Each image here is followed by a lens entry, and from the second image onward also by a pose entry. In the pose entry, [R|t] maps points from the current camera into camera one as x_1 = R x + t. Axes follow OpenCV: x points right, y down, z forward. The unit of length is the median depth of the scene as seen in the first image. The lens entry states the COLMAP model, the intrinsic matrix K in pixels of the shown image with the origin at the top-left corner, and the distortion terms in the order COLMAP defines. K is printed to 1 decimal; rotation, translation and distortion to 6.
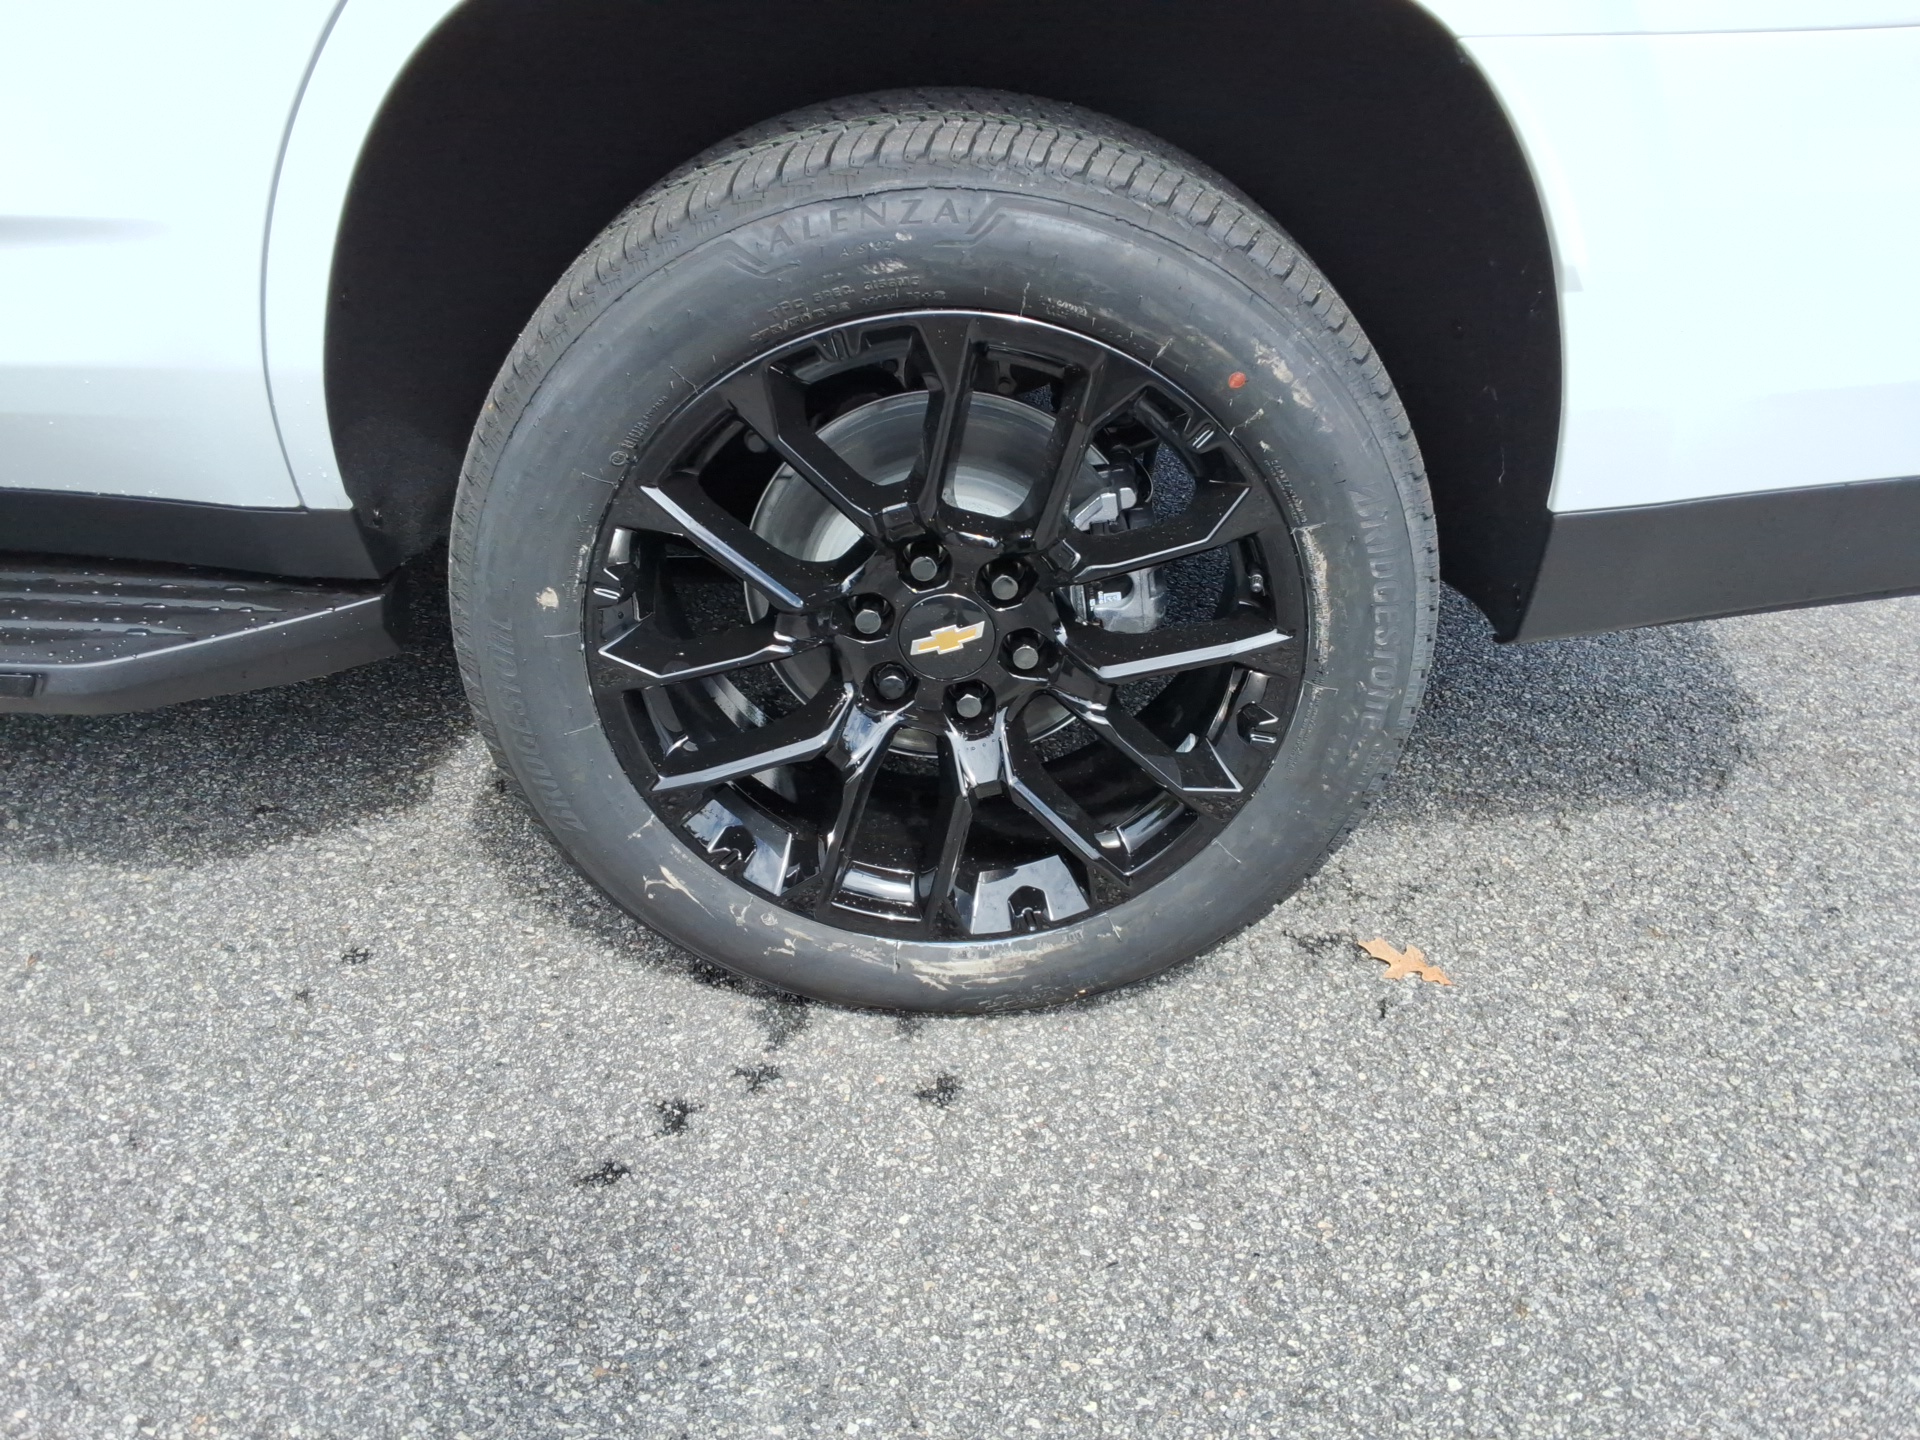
lens RADIAL K [[1547.4, 0, 971.6], [0, 1547.4, 699.3], [0, 0, 1]] dist [0.109054, -0.176452]
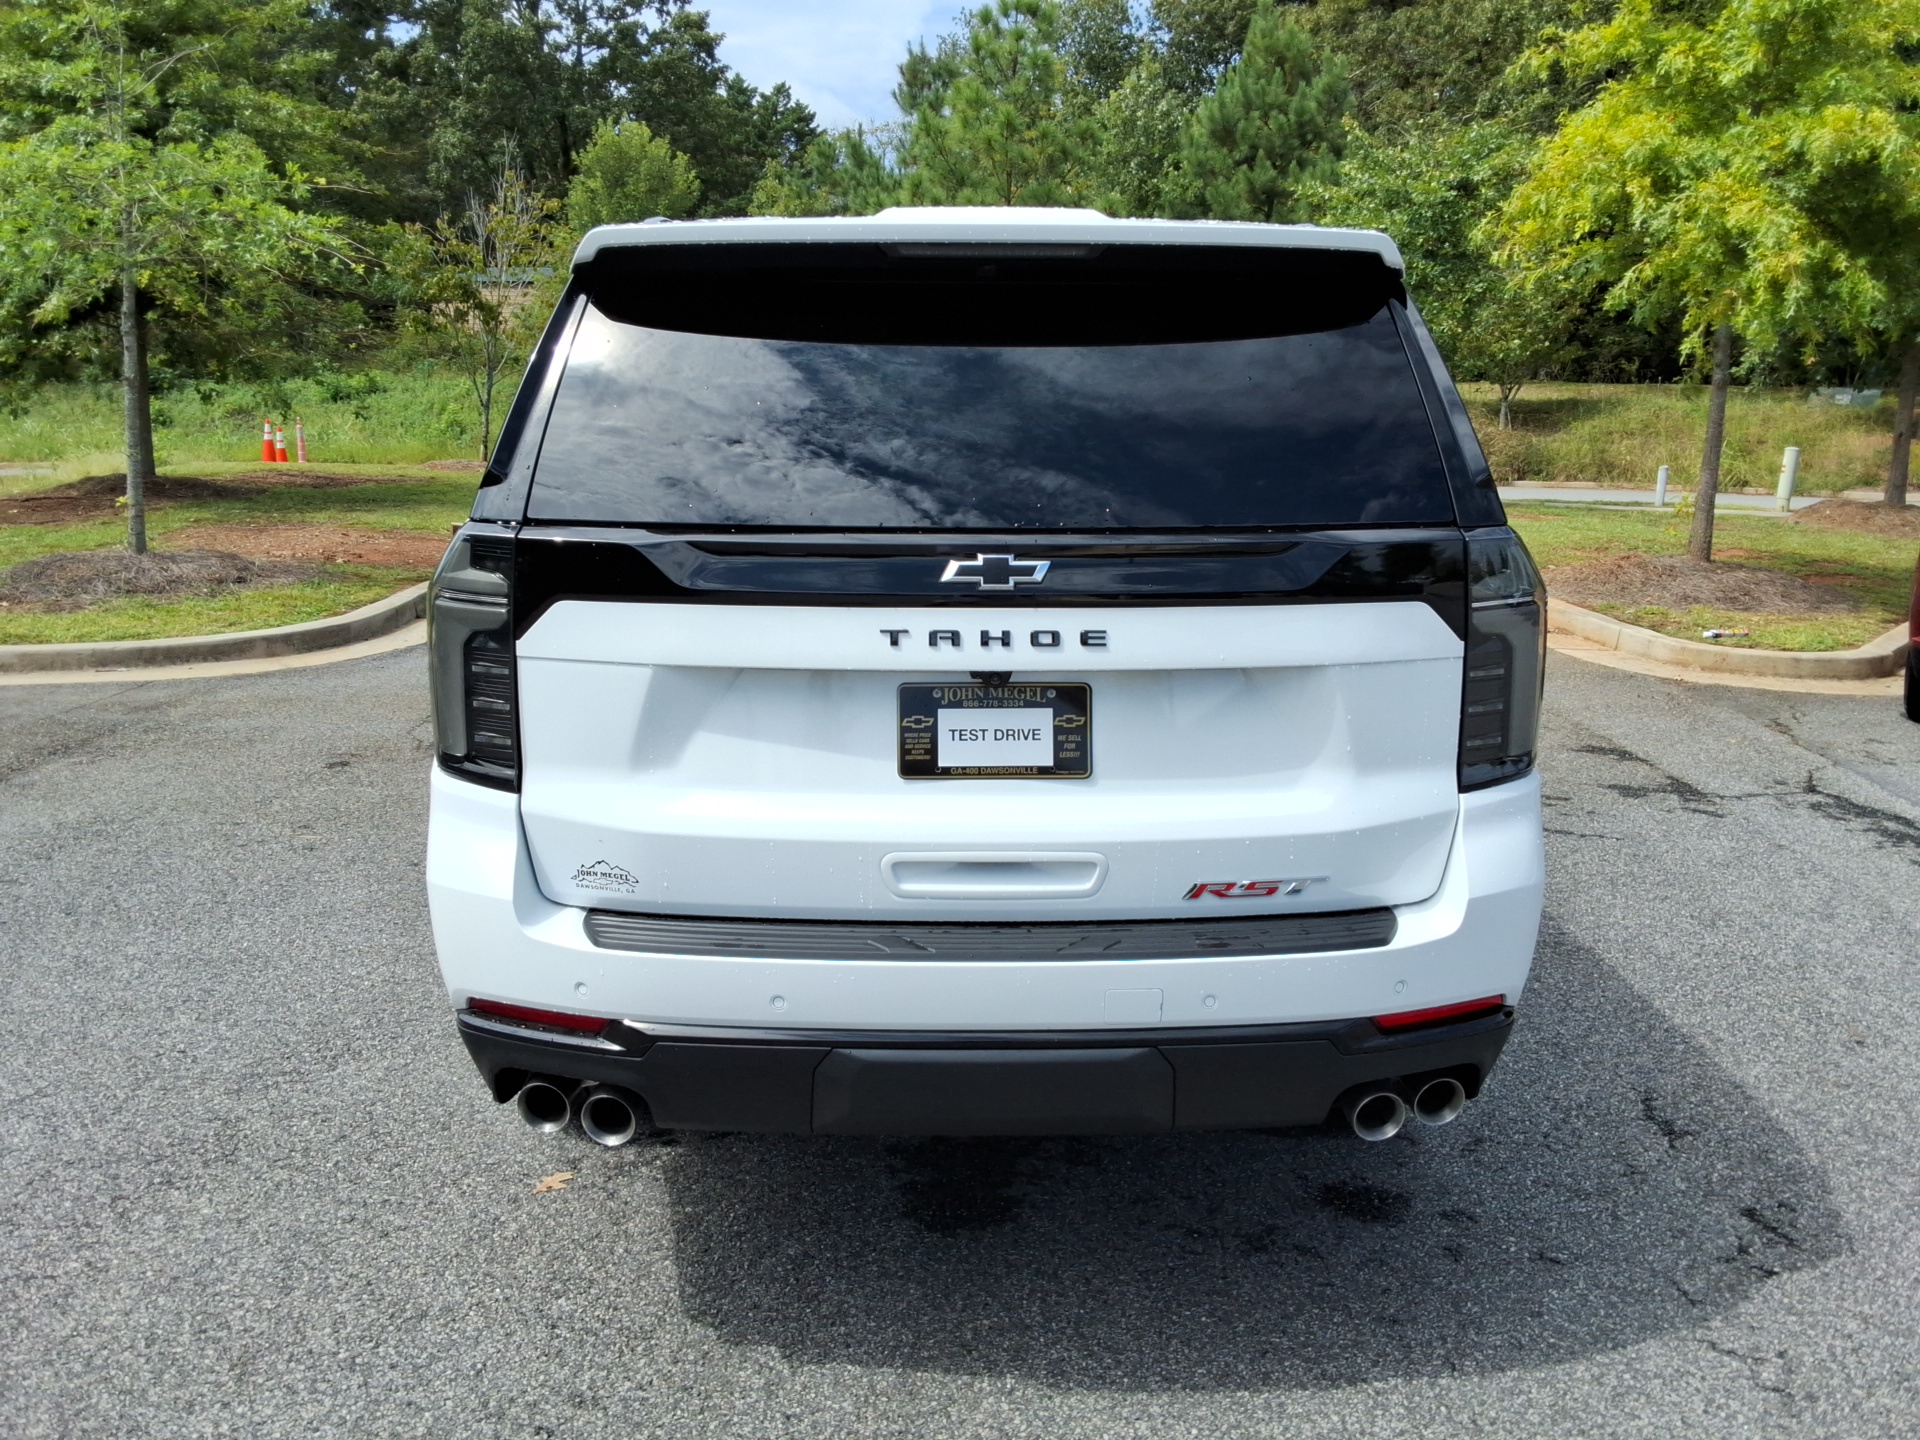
lens RADIAL K [[1547.4, 0, 977.0], [0, 1547.4, 703.2], [0, 0, 1]] dist [0.109054, -0.176452]
pose [[0.022092, 0.134390, -0.990682, 2.442334], [-0.524019, 0.845455, 0.103004, -0.936270], [0.851420, 0.516860, 0.089101, 1.076147]]
